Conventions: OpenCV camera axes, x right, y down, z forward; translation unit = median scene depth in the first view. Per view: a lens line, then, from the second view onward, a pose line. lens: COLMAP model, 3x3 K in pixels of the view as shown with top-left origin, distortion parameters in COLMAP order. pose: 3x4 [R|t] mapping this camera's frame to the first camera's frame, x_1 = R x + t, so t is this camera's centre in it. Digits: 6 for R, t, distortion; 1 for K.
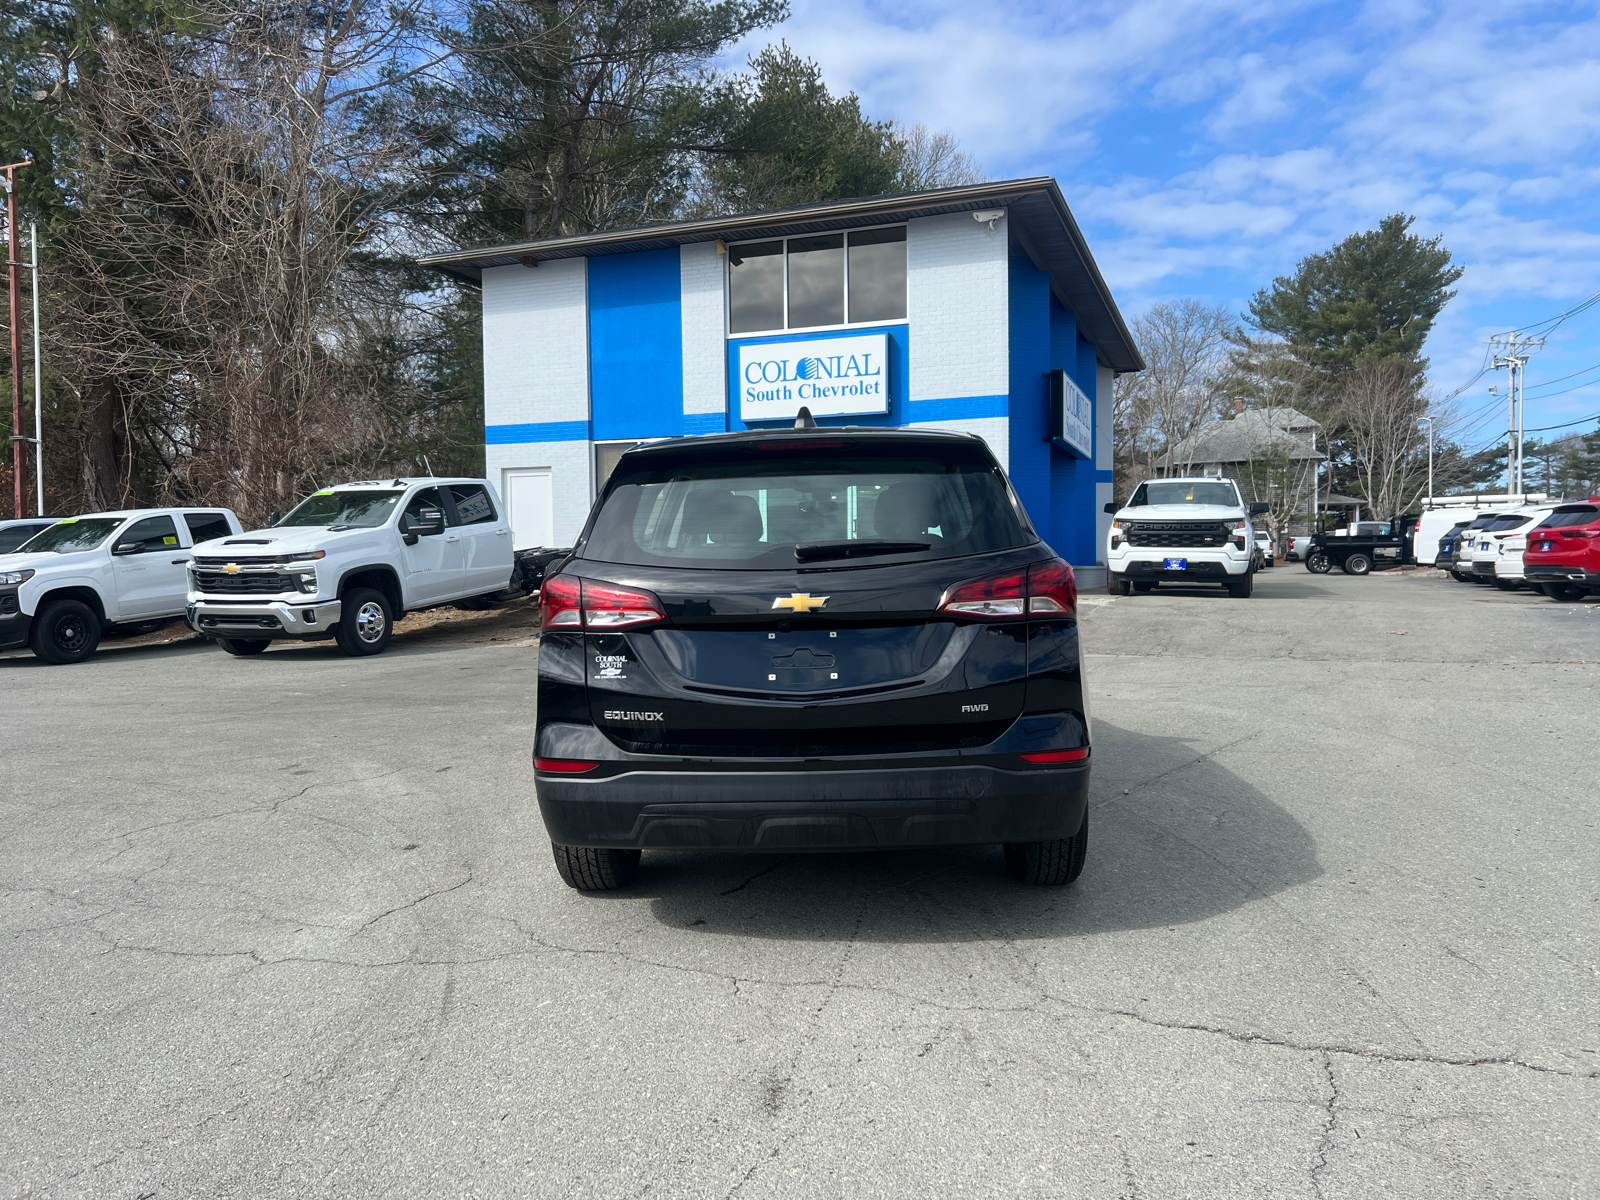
lens RADIAL K [[1207.0, 0, 792.9], [0, 1207.0, 635.7], [0, 0, 1]] dist [0.070735, -0.081837]
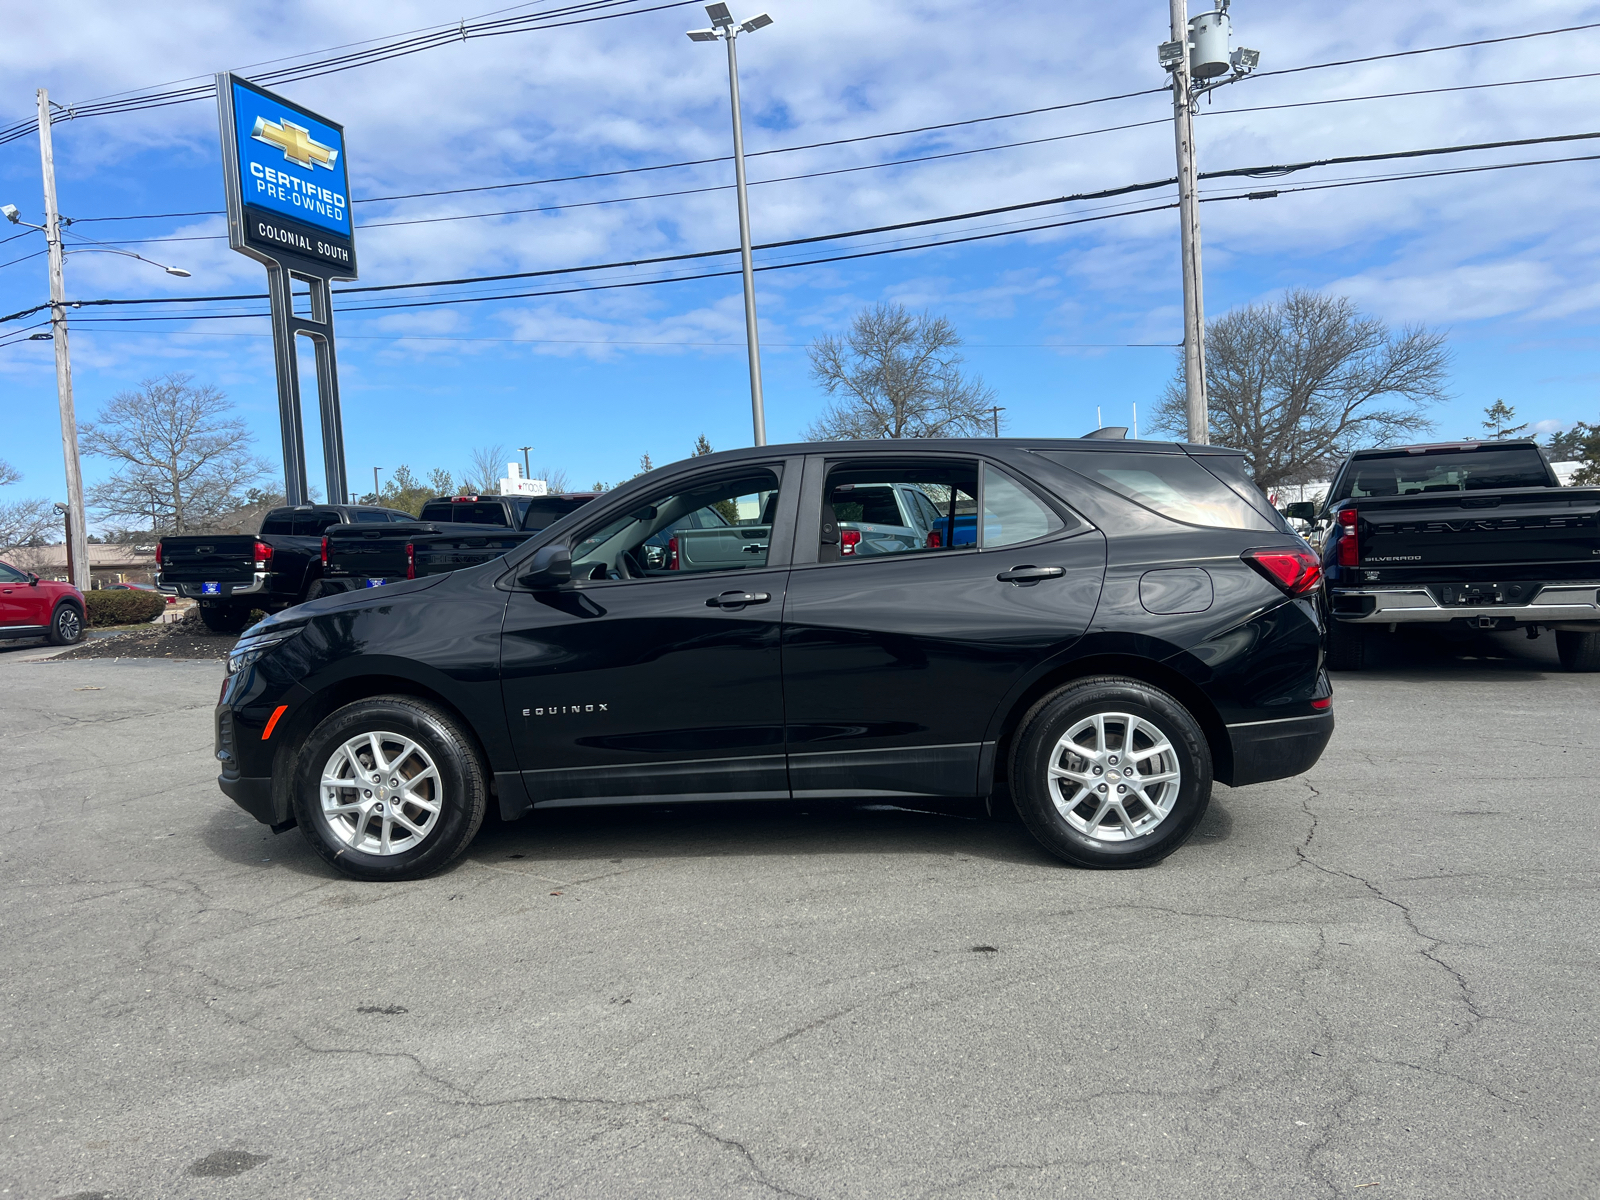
lens RADIAL K [[1184.4, 0, 796.2], [0, 1184.4, 605.3], [0, 0, 1]] dist [0.070824, -0.071784]
pose [[0.007284, -0.023243, 0.999703, -1.229031], [0.115500, 0.993058, 0.022247, -0.070063], [-0.993281, 0.115304, 0.009918, 1.301040]]
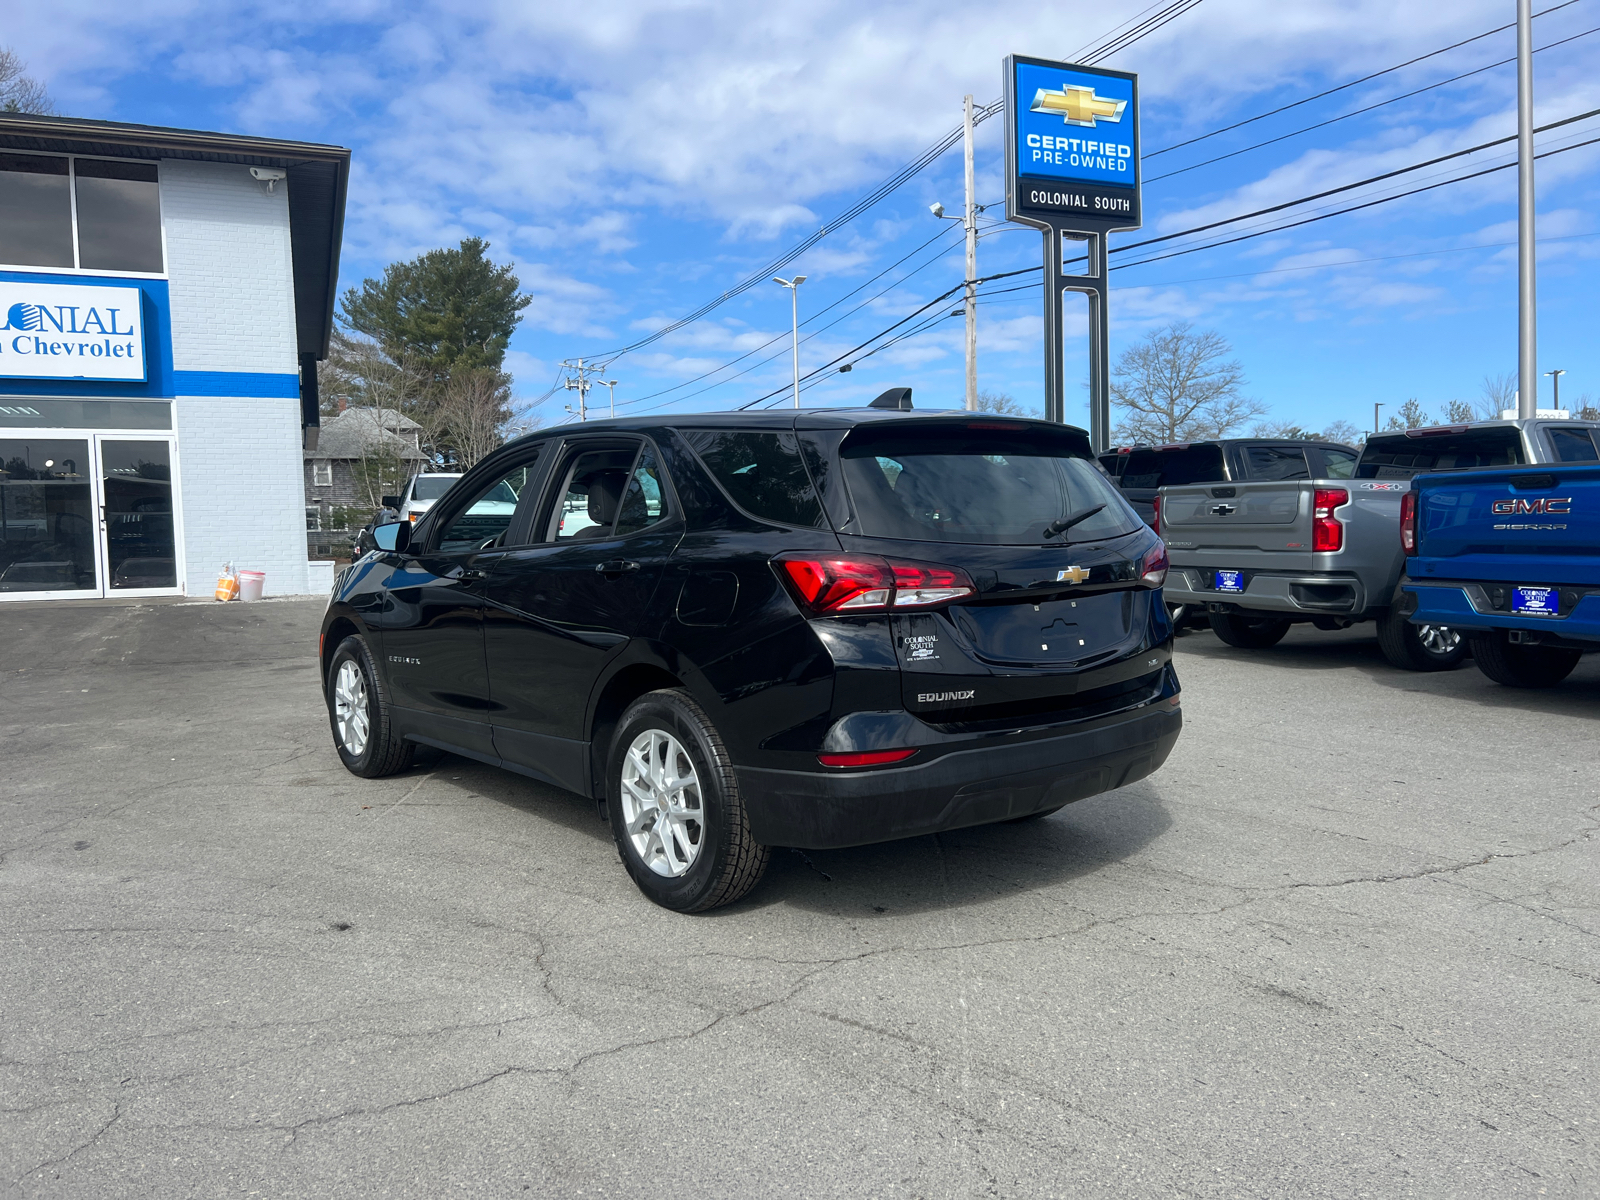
lens RADIAL K [[1201.7, 0, 800.0], [0, 1201.7, 600.0], [0, 0, 1]] dist [0.040984, -0.036723]
pose [[0.732055, -0.034918, 0.680350, -0.730693], [0.052421, 0.998612, -0.005153, -0.010112], [-0.679225, 0.039437, 0.732870, 0.302967]]
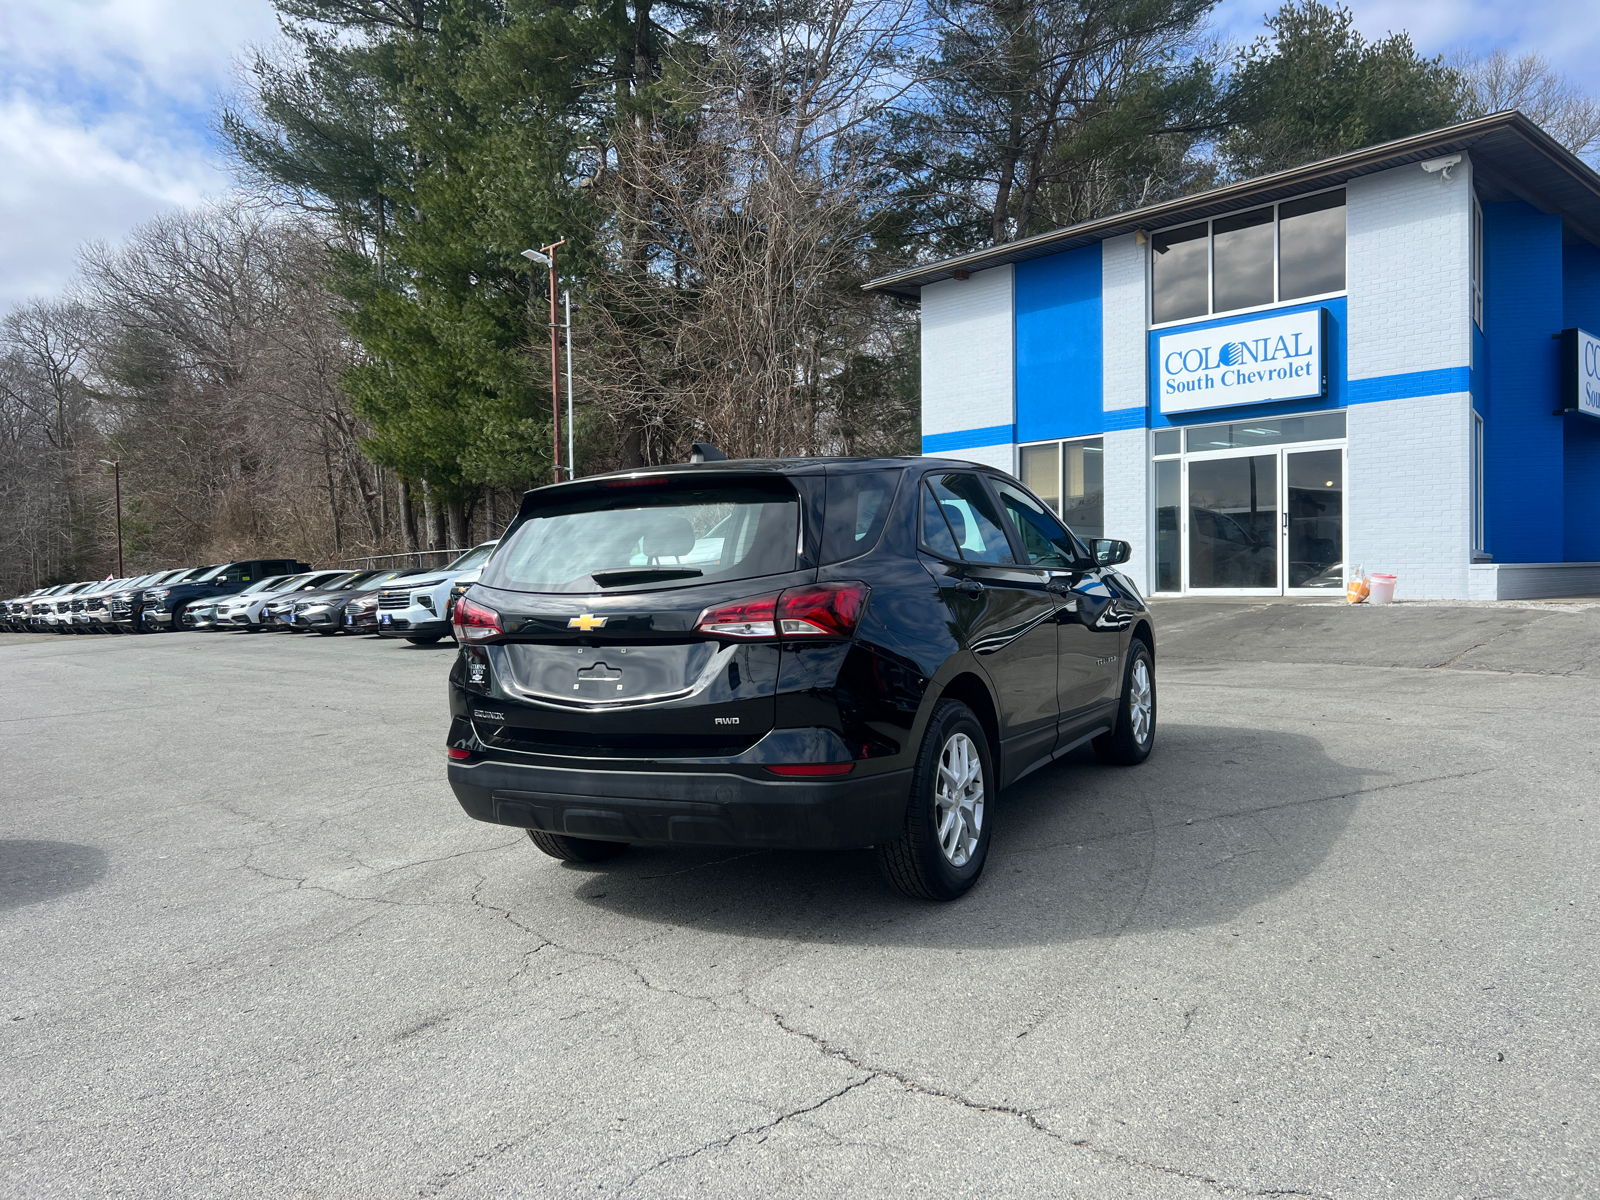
lens RADIAL K [[1209.8, 0, 800.1], [0, 1209.8, 628.9], [0, 0, 1]] dist [0.055985, -0.060290]
pose [[0.899250, 0.015585, -0.437158, 0.559638], [-0.016408, 0.999864, 0.001895, -0.021586], [0.437127, 0.005469, 0.899383, 0.039995]]
